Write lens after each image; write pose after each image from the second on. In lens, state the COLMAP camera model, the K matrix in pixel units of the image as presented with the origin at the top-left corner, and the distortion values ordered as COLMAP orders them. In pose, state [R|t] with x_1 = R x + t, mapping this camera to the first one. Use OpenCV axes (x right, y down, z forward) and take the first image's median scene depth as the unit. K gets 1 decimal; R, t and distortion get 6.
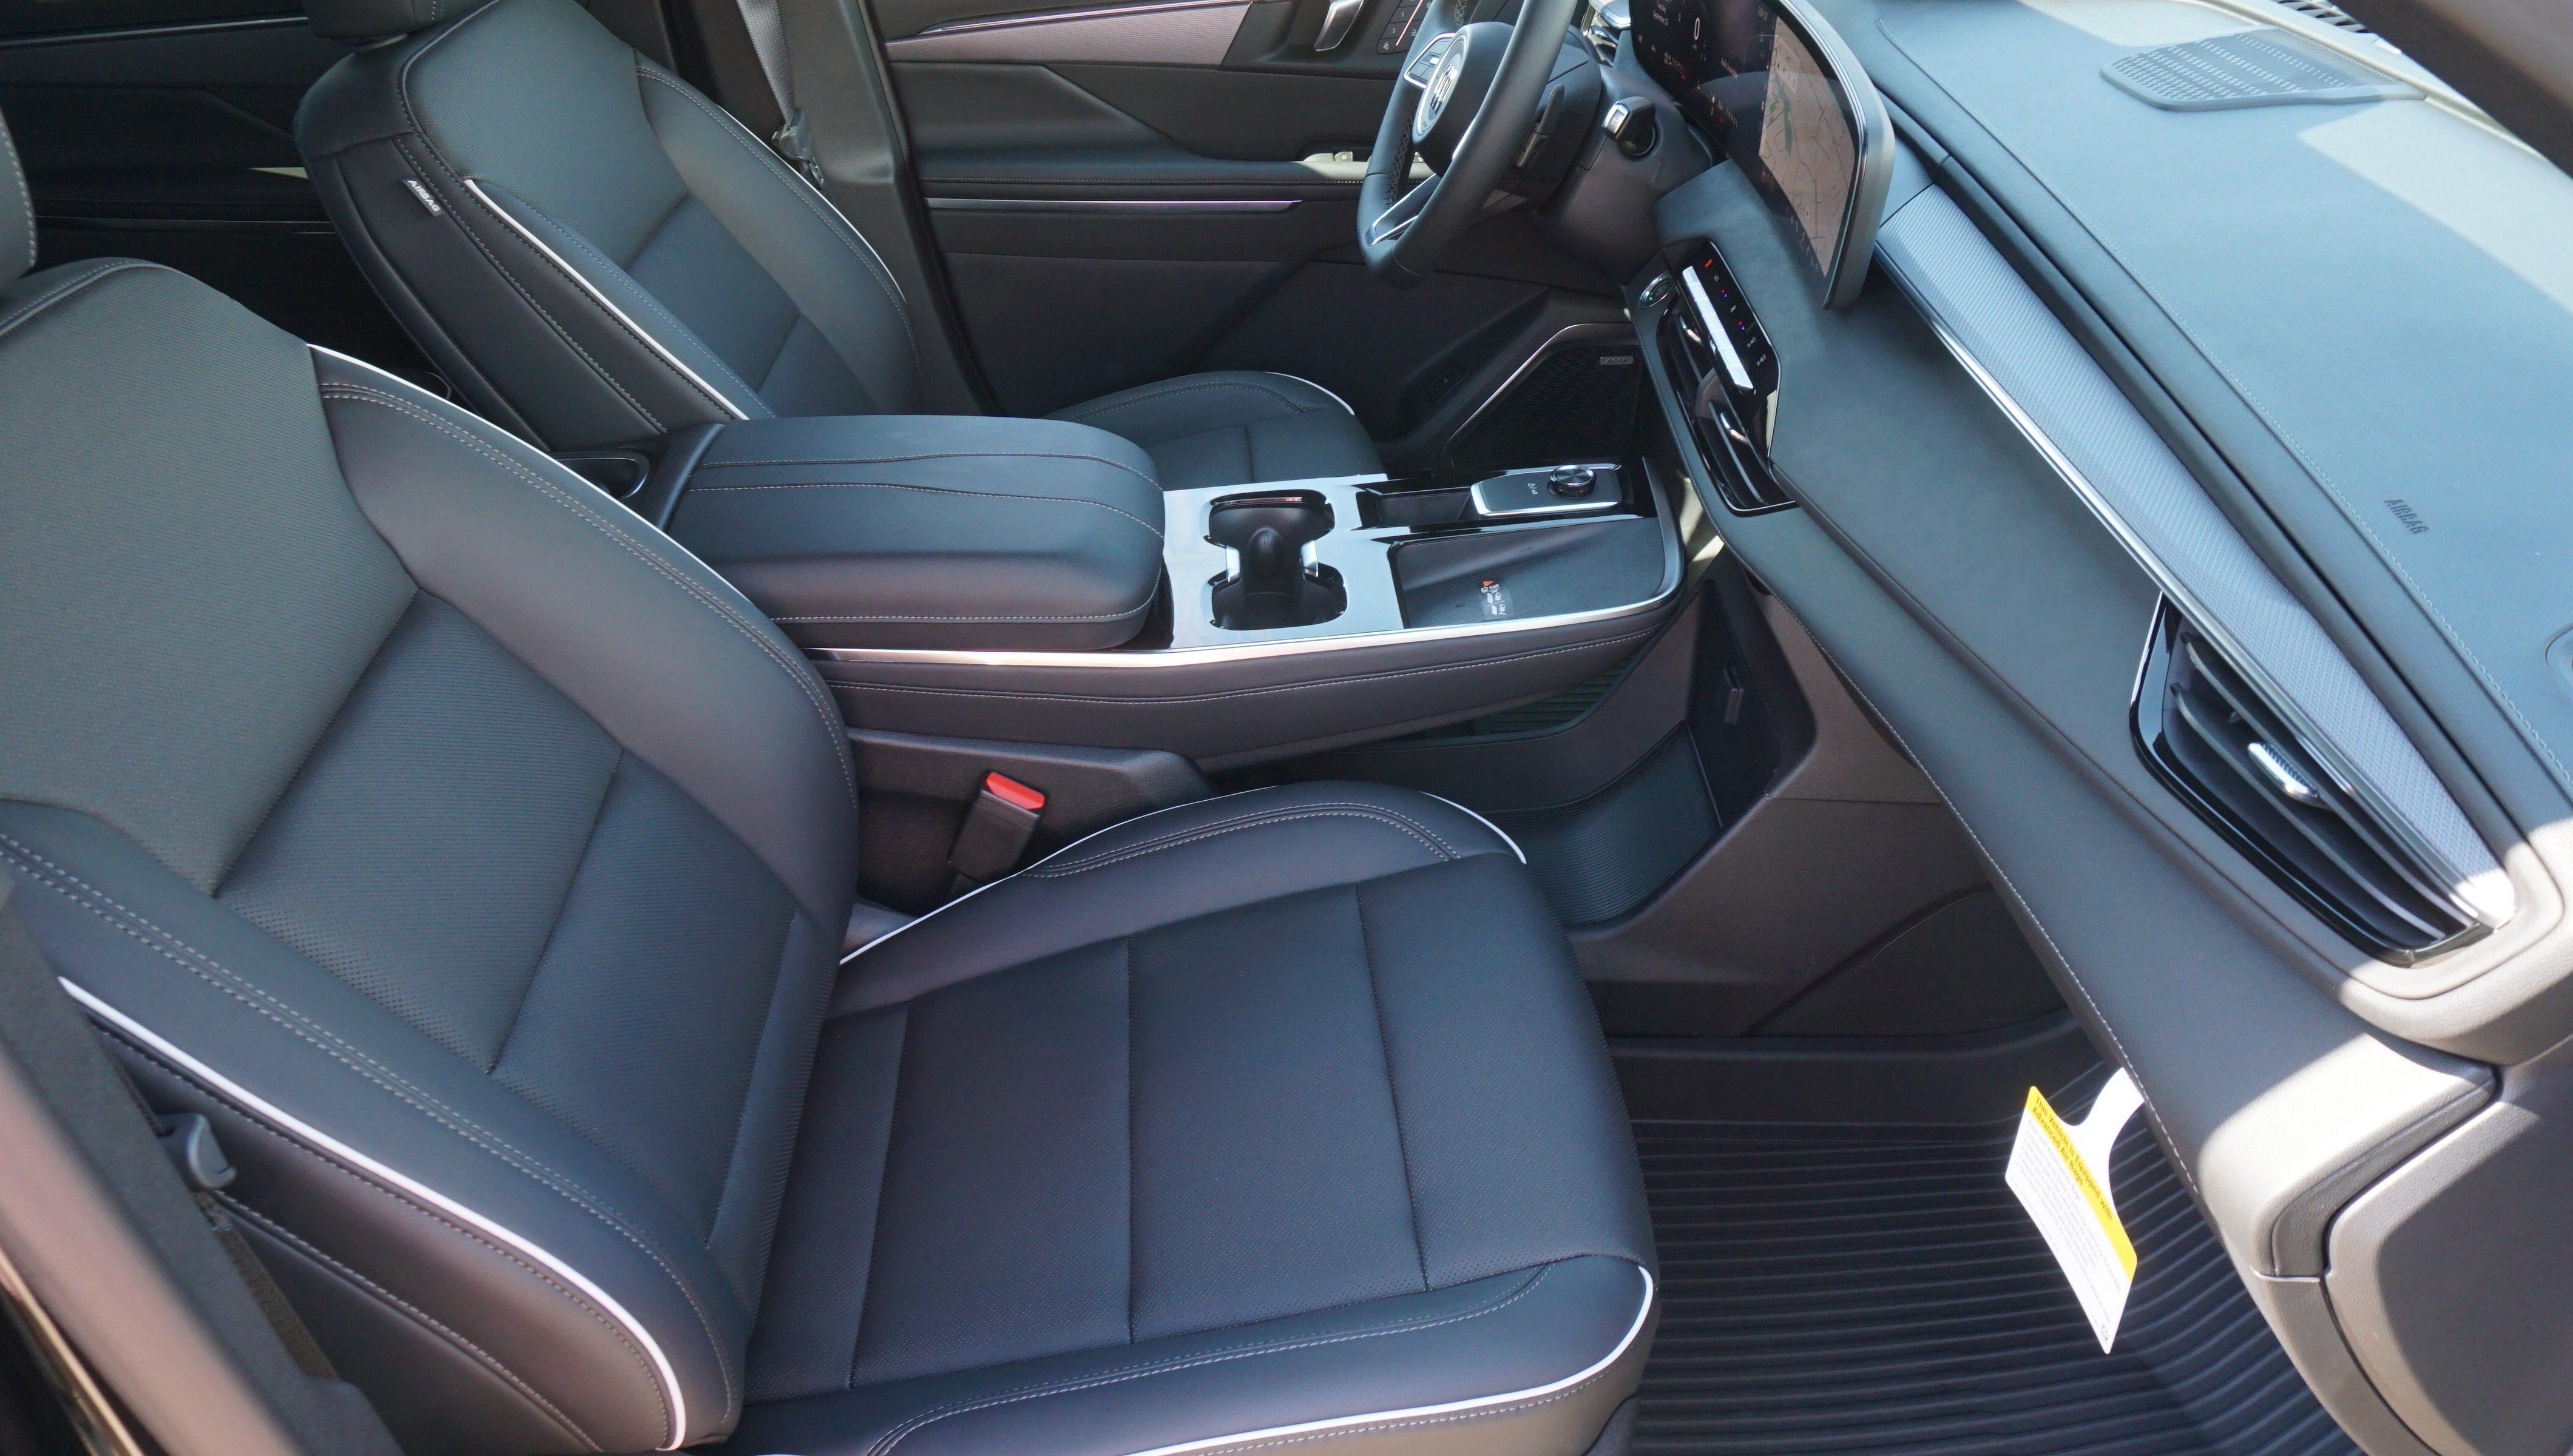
lens RADIAL K [[1745.0, 0, 1280.0], [0, 1745.0, 728.5], [0, 0, 1]] dist [-0.049372, 0.054087]
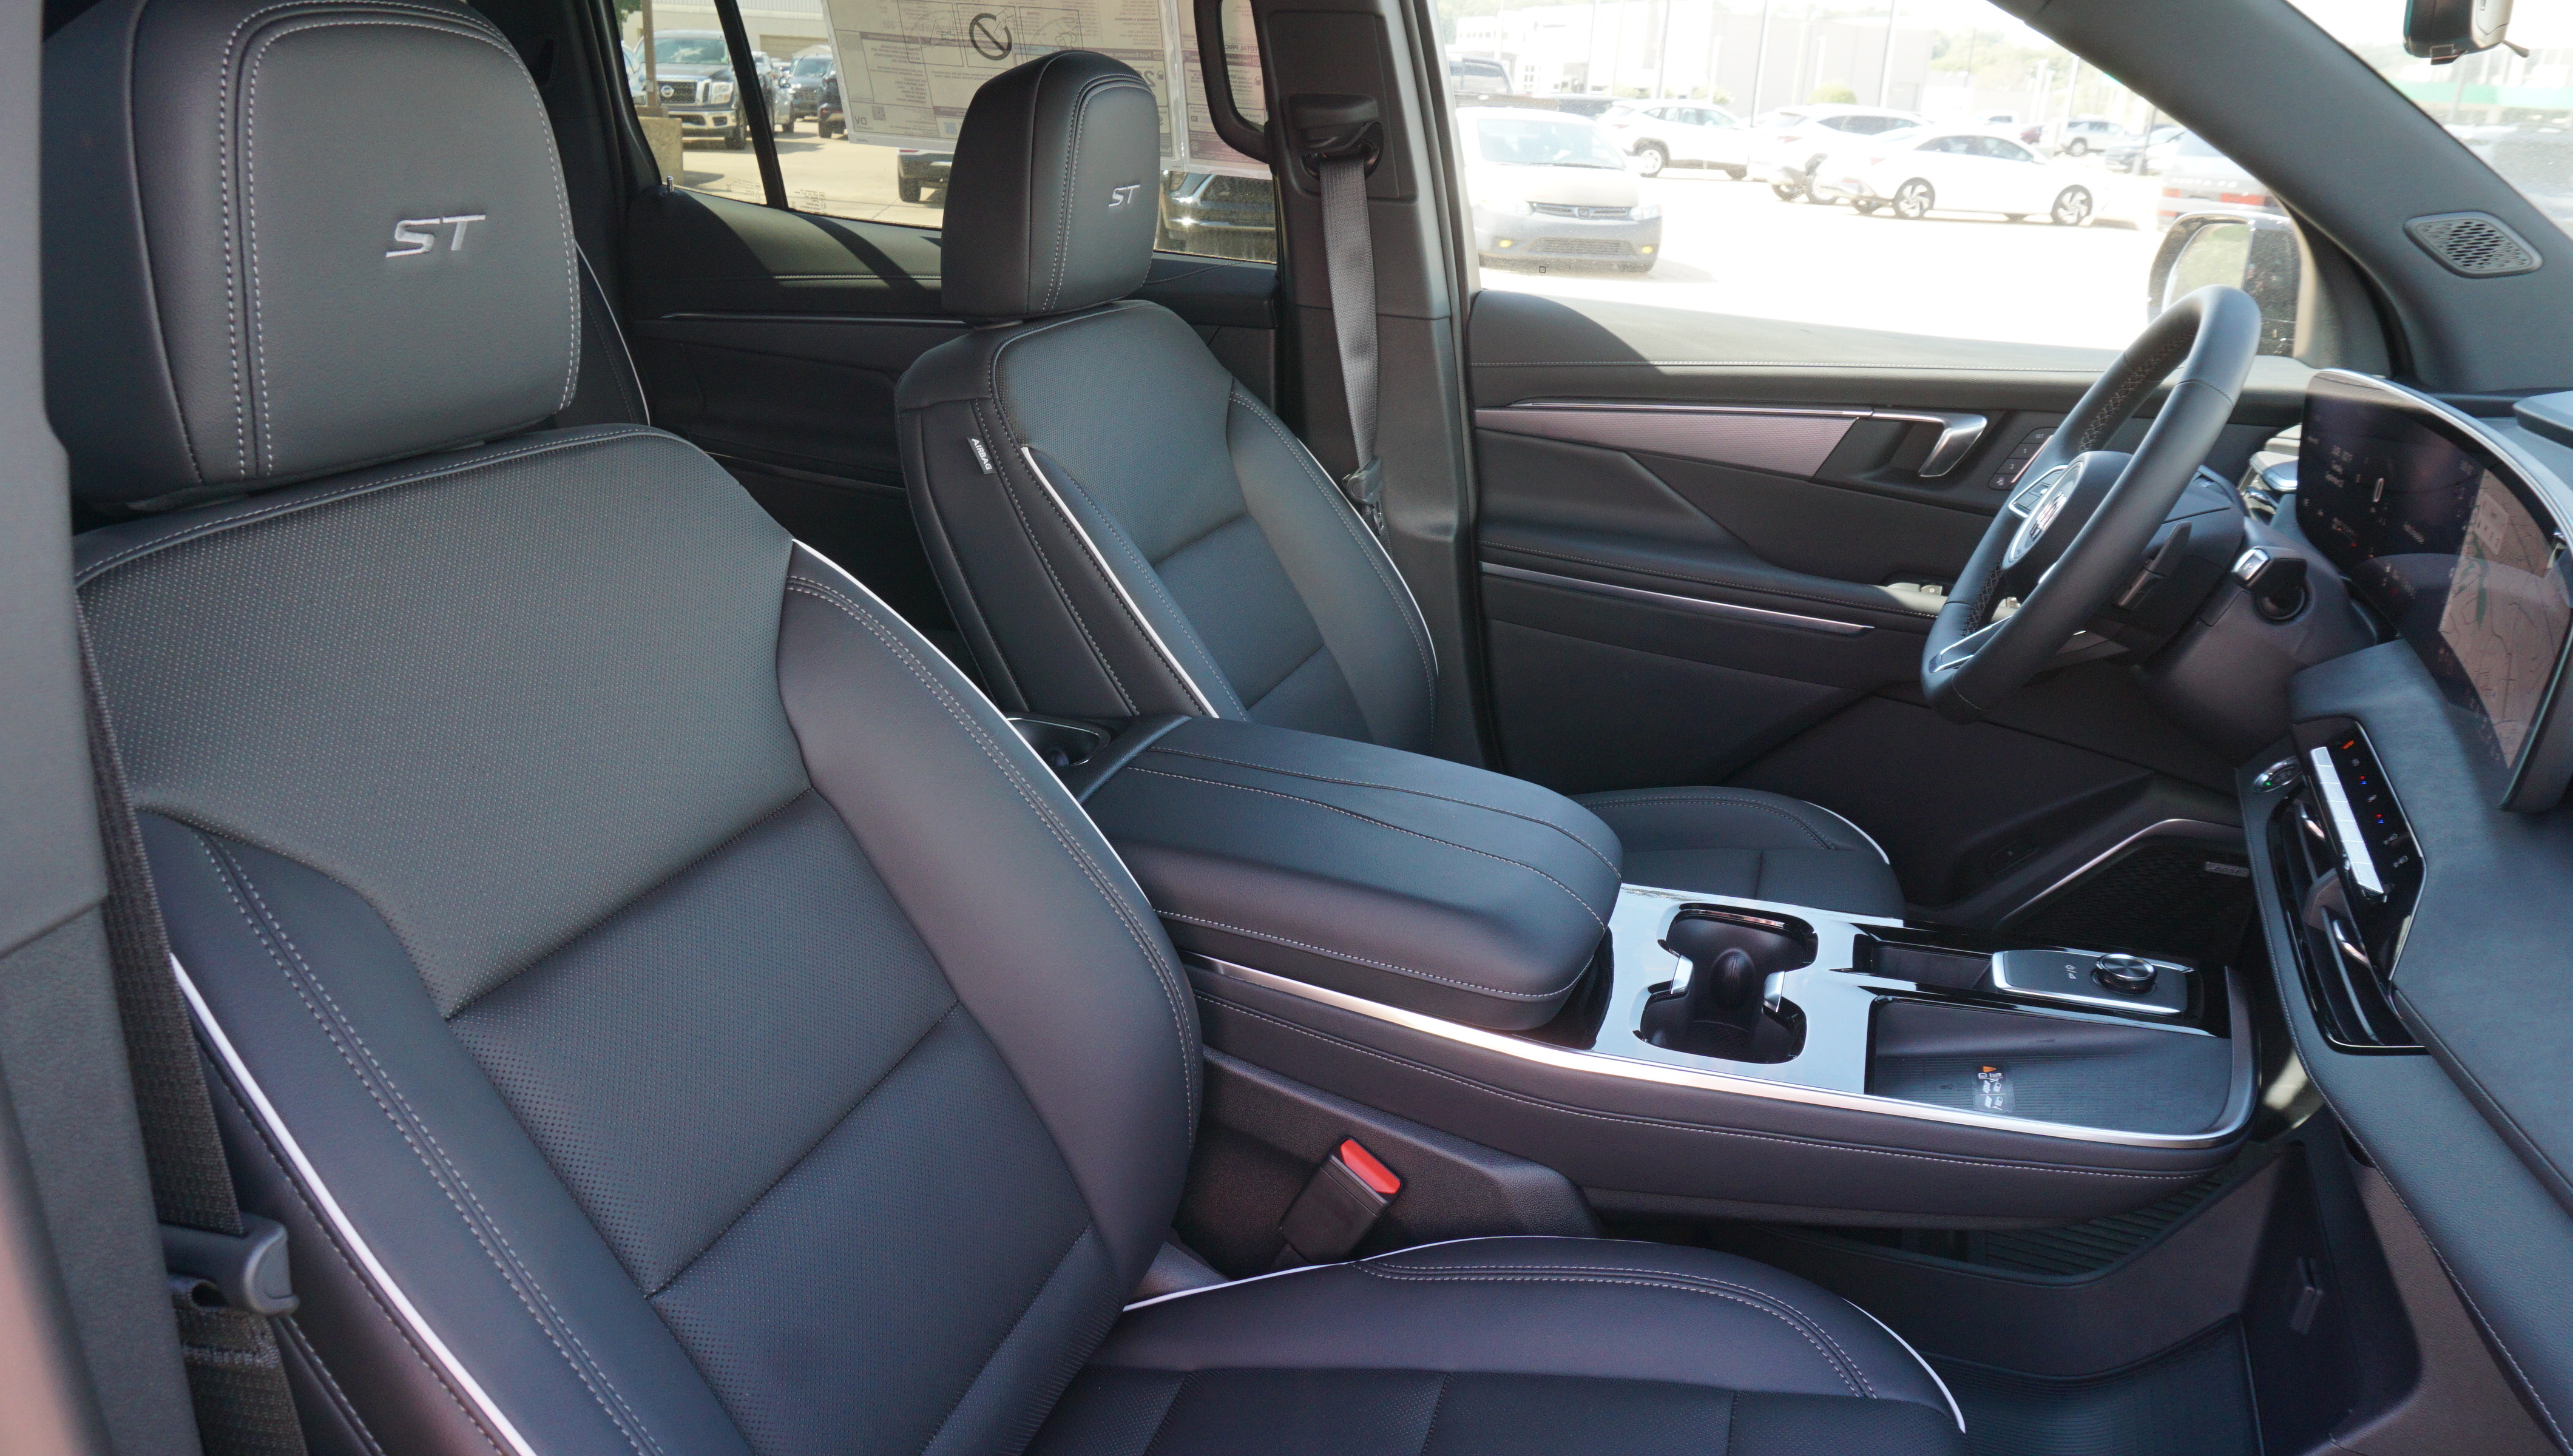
lens RADIAL K [[1745.0, 0, 1280.0], [0, 1745.0, 728.5], [0, 0, 1]] dist [-0.049372, 0.054087]
pose [[0.924724, 0.181442, -0.334609, 0.053702], [-0.256820, 0.946242, -0.196644, 0.009978], [0.280942, 0.267776, 0.921611, 0.116249]]
